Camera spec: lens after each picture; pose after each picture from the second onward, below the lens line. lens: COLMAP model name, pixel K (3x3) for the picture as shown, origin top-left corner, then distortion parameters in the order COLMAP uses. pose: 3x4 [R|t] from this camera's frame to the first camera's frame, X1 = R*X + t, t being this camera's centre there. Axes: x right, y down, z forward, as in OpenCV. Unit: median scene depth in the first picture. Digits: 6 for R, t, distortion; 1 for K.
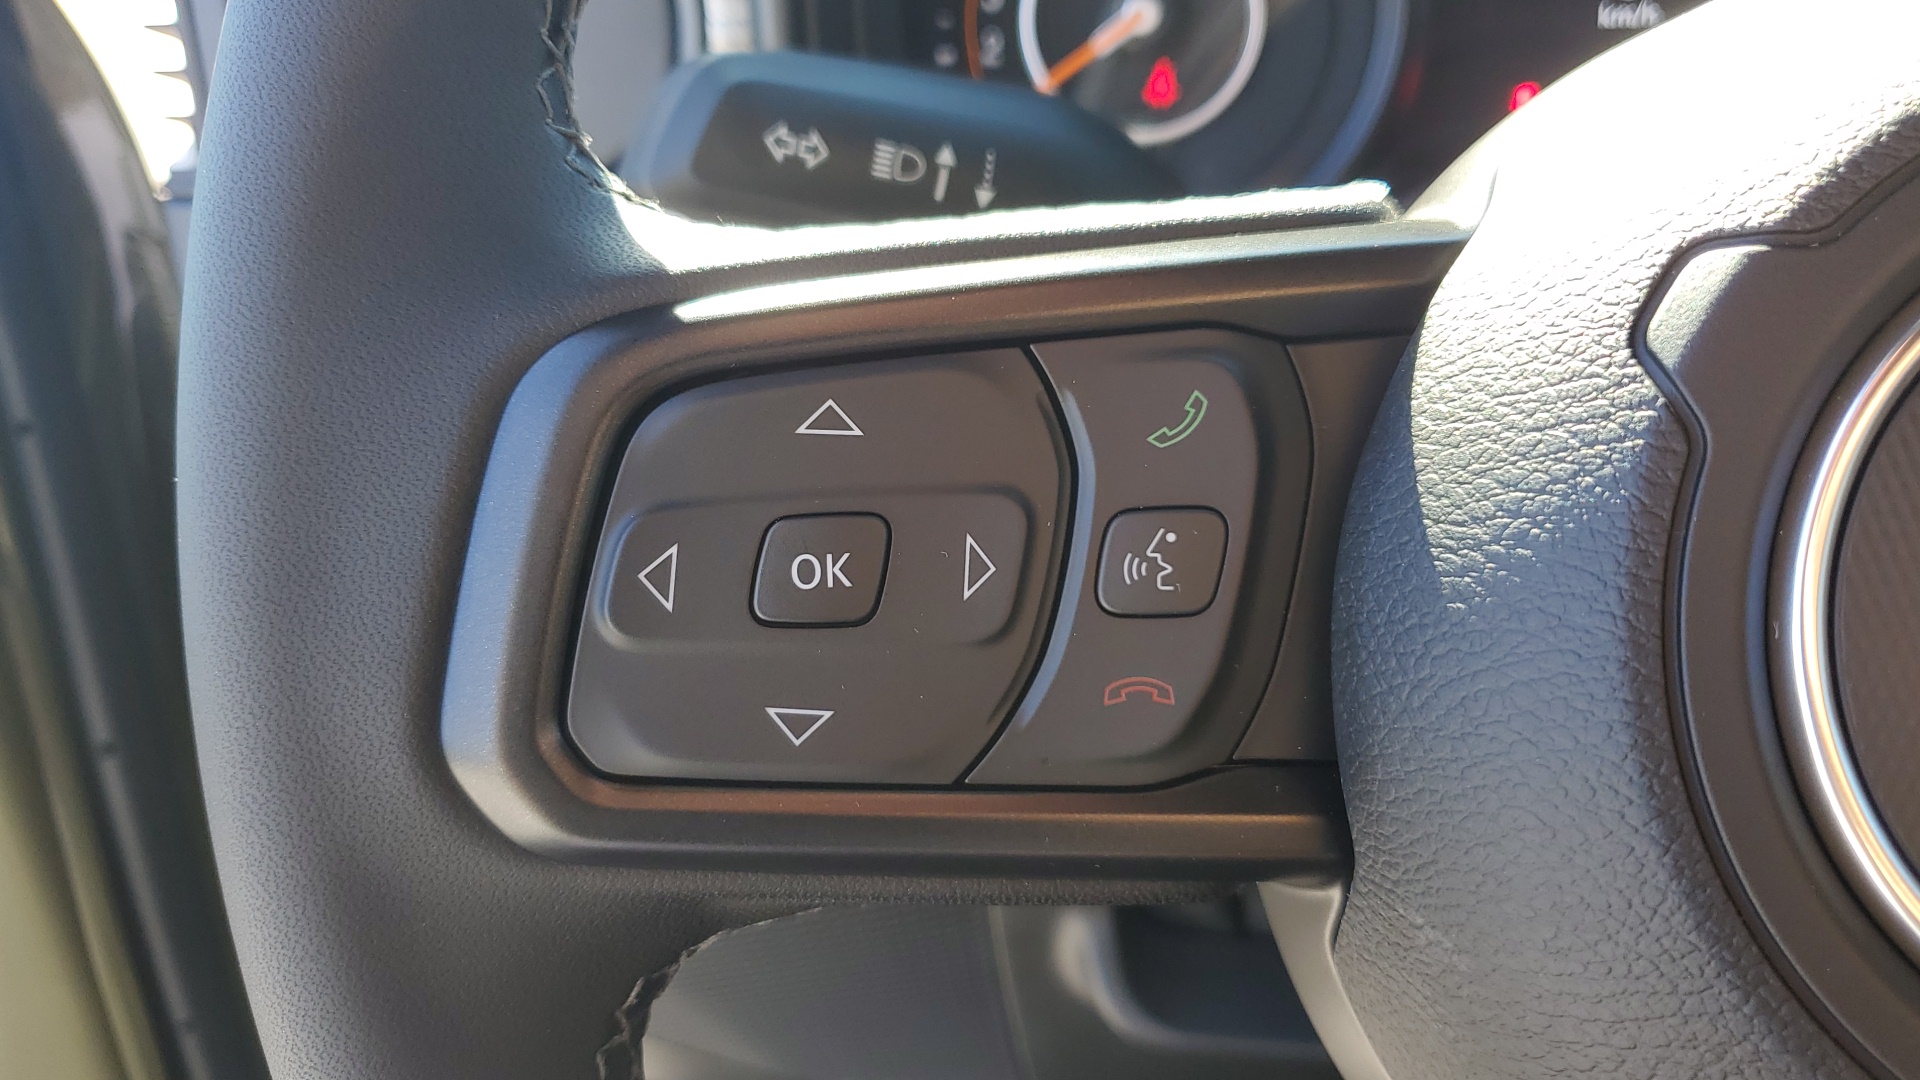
lens RADIAL K [[1669.6, 0, 960.0], [0, 1669.6, 540.0], [0, 0, 1]] dist [0.130237, -0.338564]
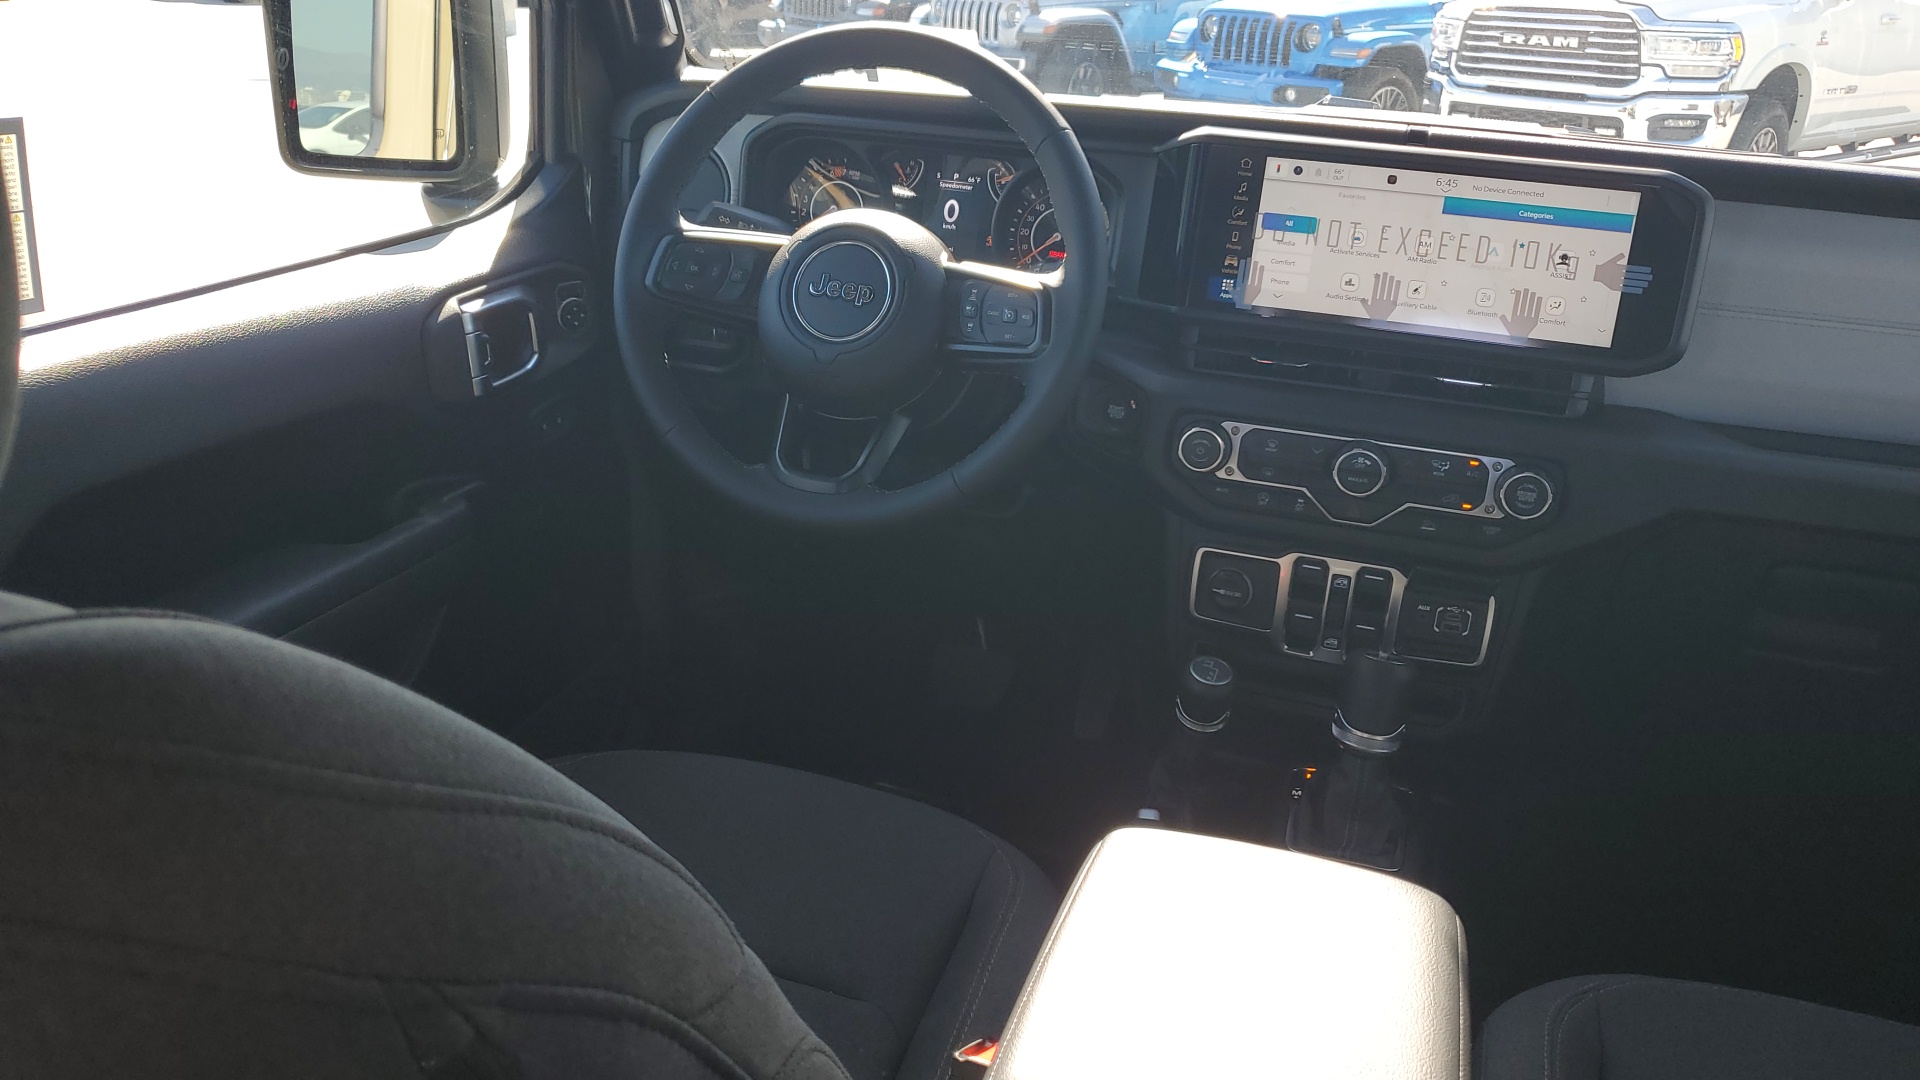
lens RADIAL K [[1488.7, 0, 960.0], [0, 1488.7, 540.0], [0, 0, 1]] dist [0.100592, -0.215262]
pose [[0.976471, 0.181088, -0.117096, 2.089271], [-0.188873, 0.980221, -0.059116, 1.384460], [0.104075, 0.079841, 0.991360, -5.493962]]
